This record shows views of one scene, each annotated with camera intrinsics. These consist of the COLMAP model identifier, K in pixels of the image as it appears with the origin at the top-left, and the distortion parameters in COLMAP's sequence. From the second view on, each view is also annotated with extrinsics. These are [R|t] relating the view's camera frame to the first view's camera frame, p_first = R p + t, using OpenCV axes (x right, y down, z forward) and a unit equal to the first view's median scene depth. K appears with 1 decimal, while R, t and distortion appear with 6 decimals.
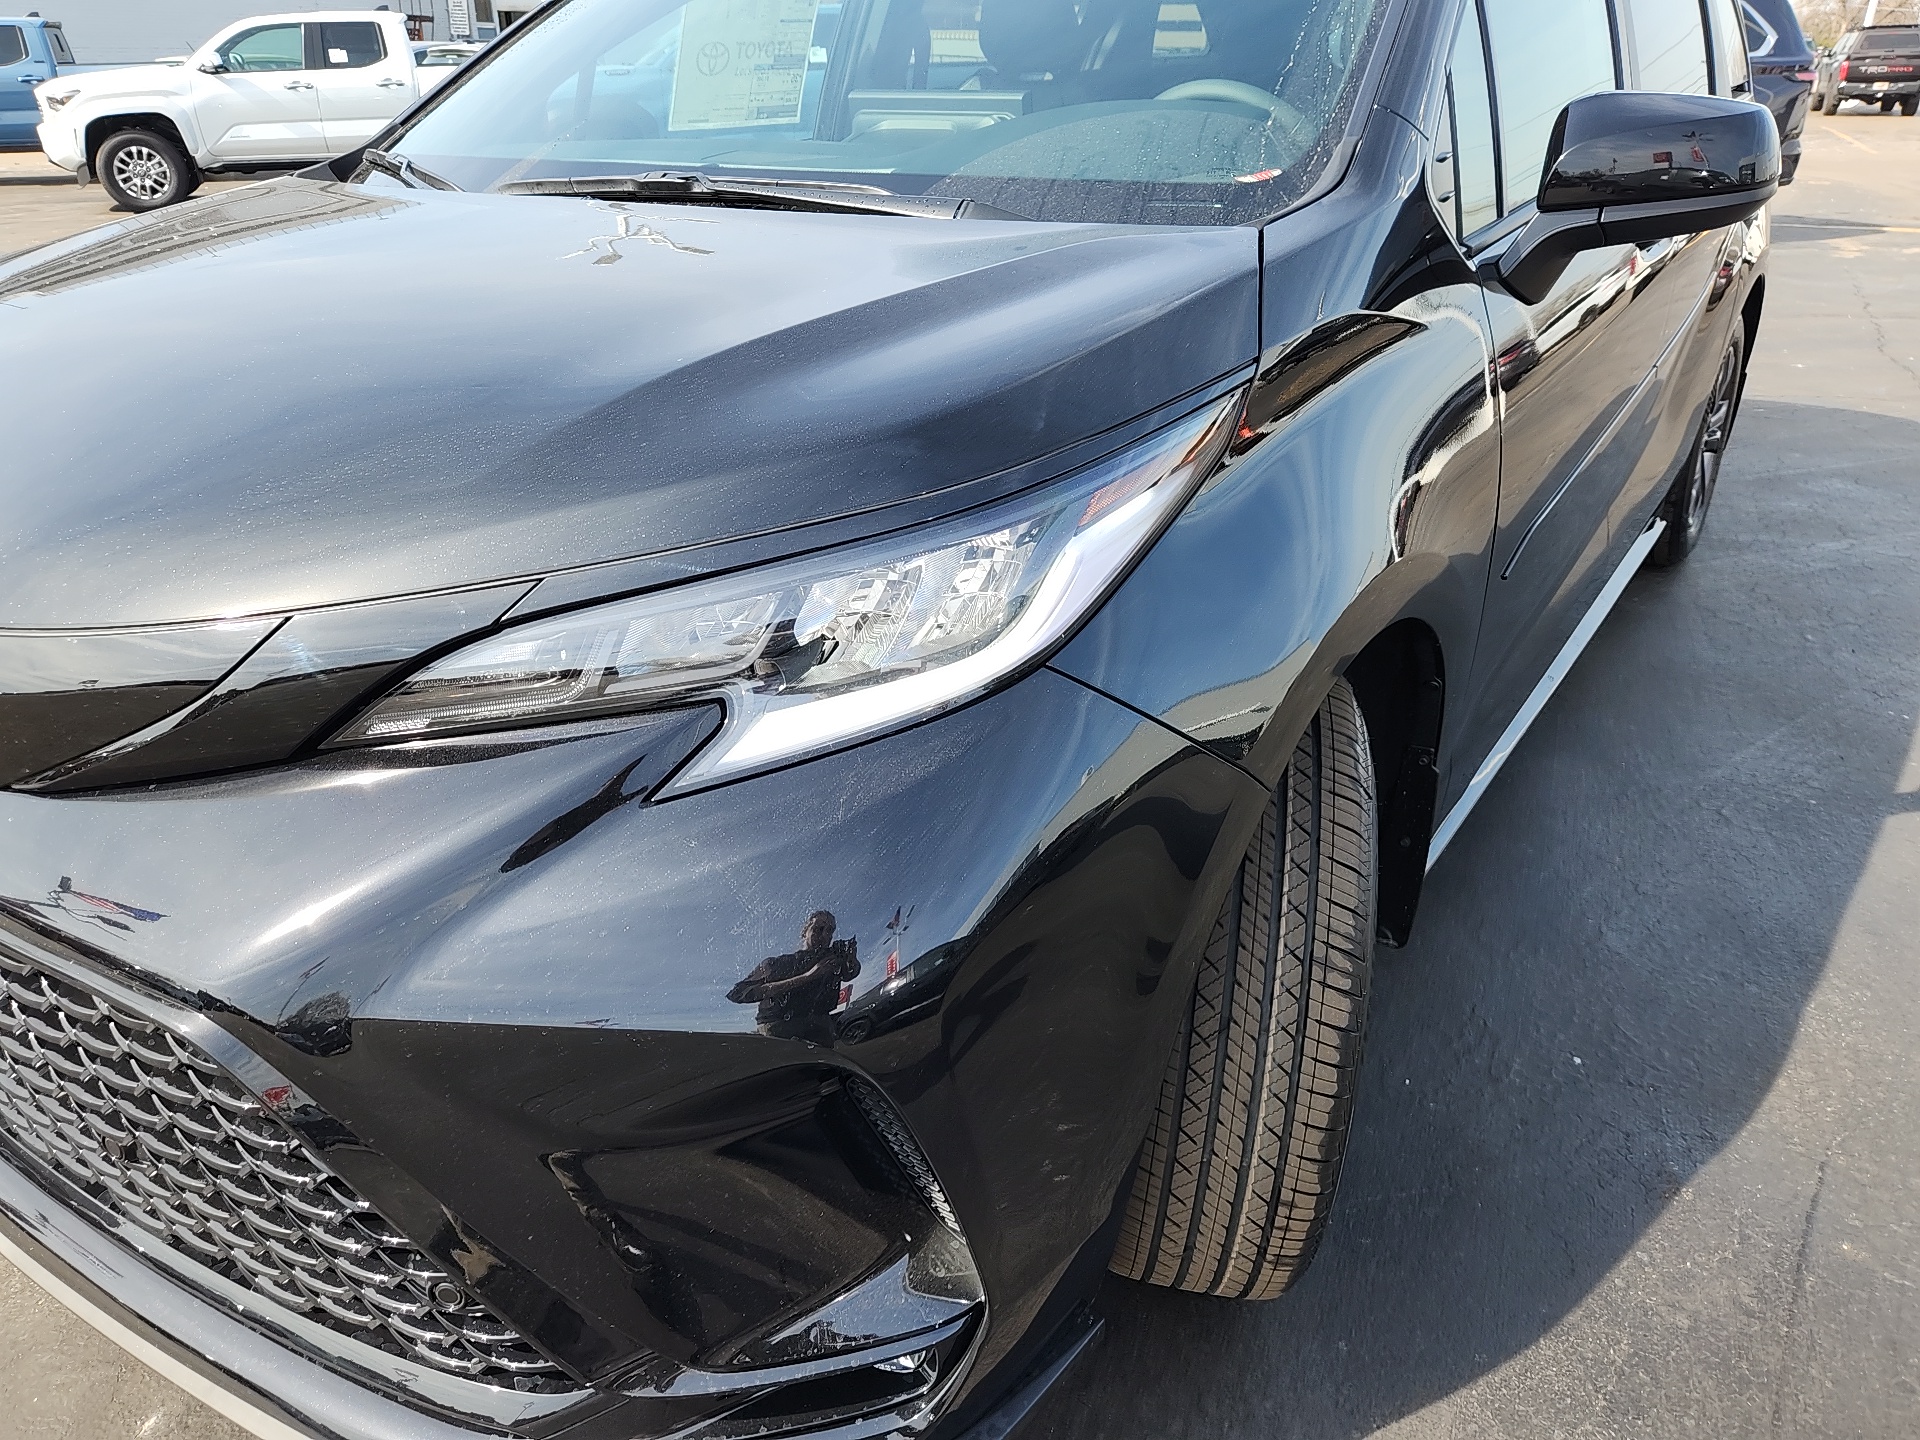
lens RADIAL K [[1368.8, 0, 959.7], [0, 1368.8, 754.2], [0, 0, 1]] dist [0.041348, -0.001367]
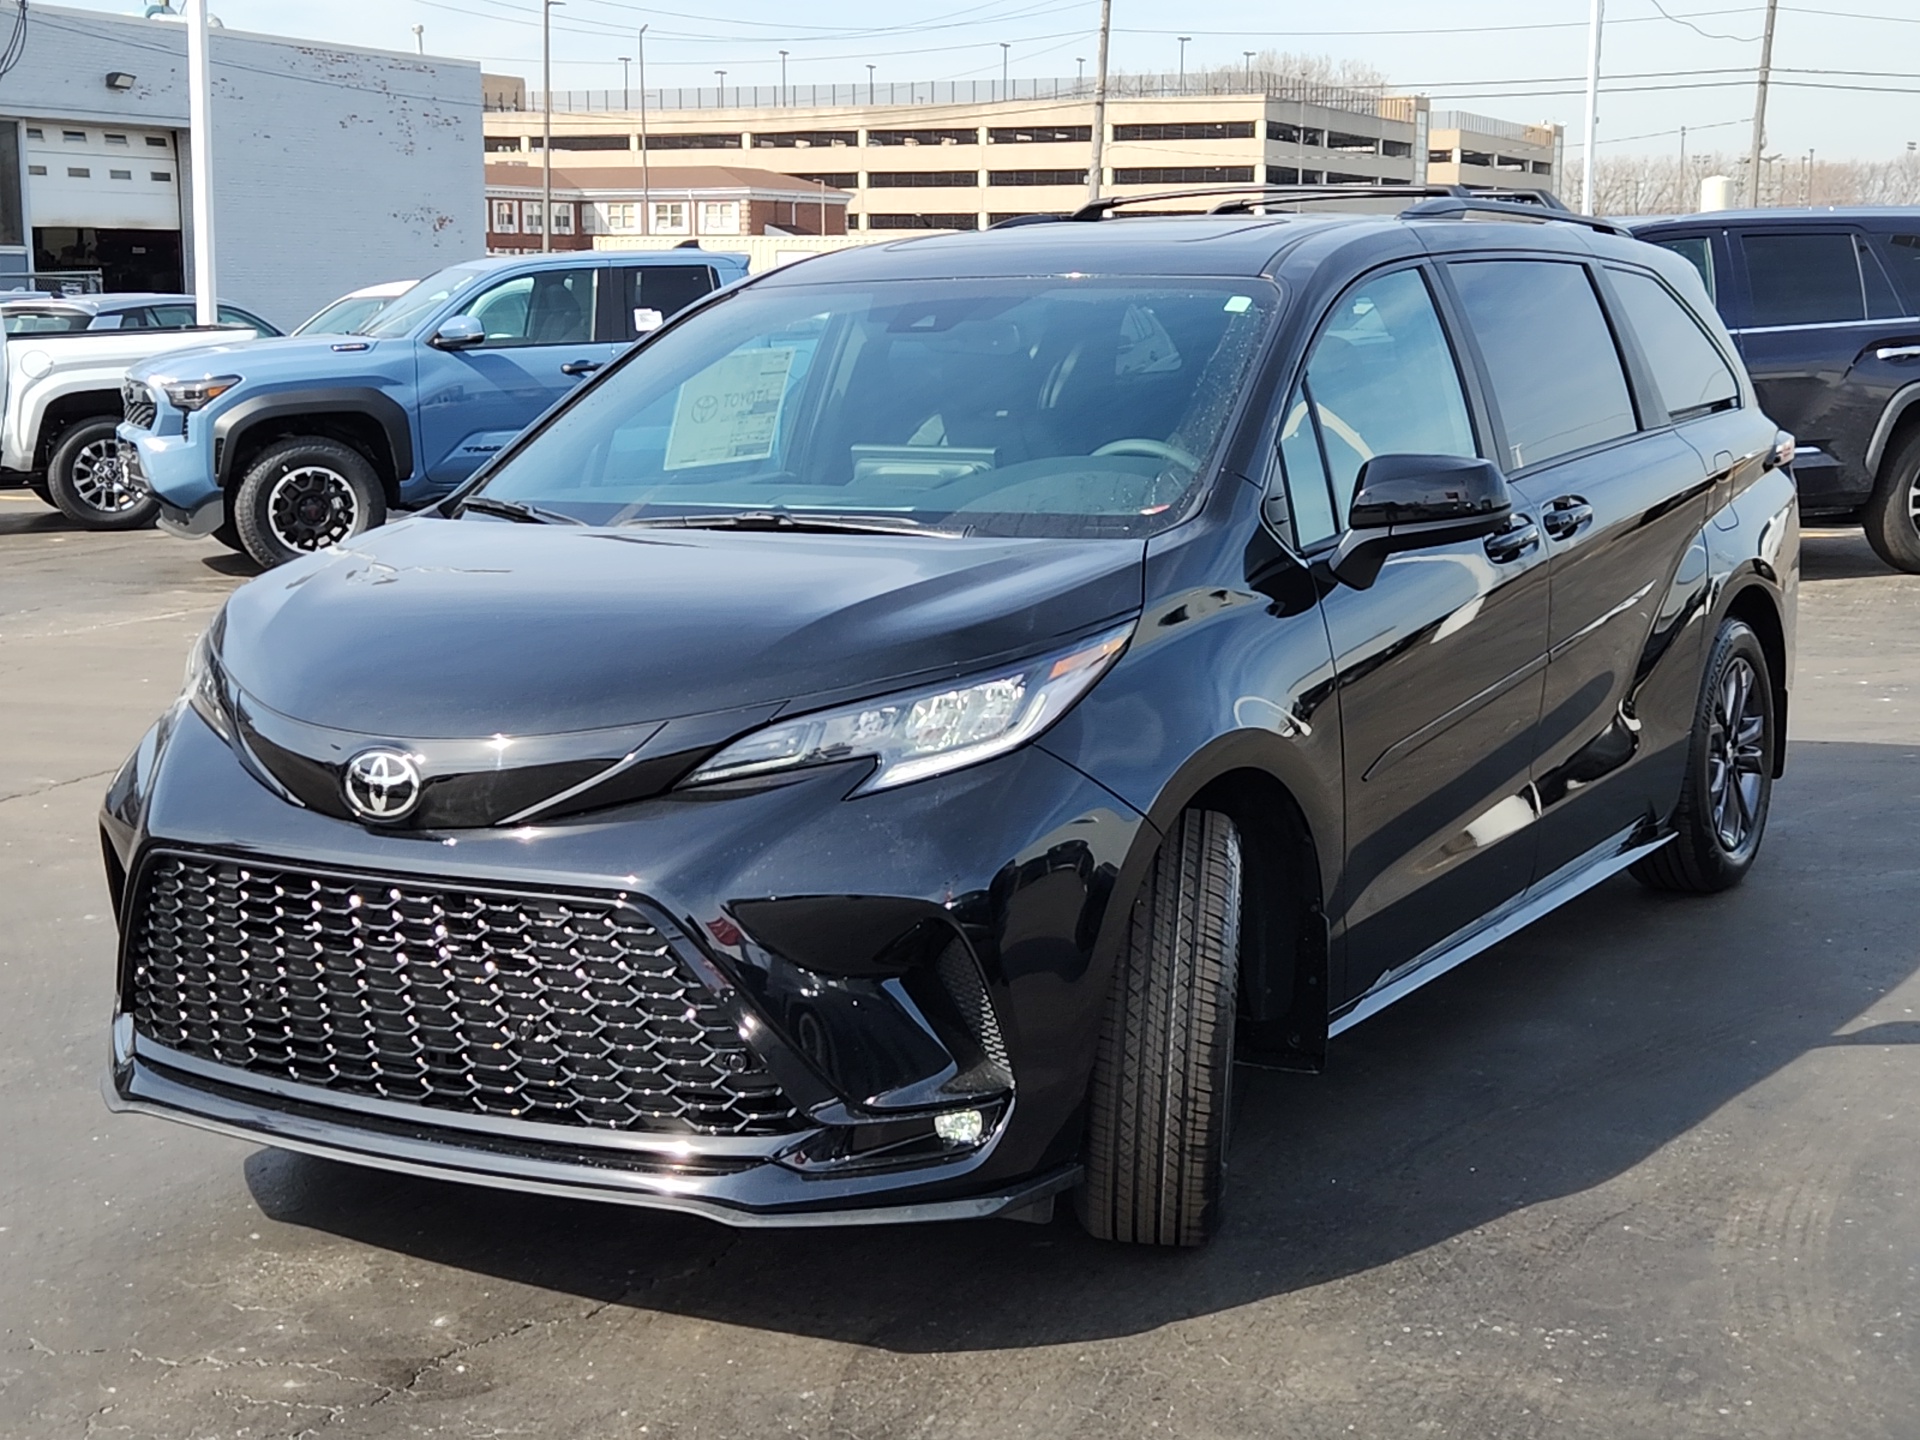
lens RADIAL K [[2827.3, 0, 936.2], [0, 2827.3, 720.2], [0, 0, 1]] dist [0.110980, -0.131695]
pose [[0.999039, -0.018604, 0.039683, -0.186232], [0.029765, 0.952599, -0.302768, 0.890949], [-0.032169, 0.303658, 0.952238, -2.278130]]
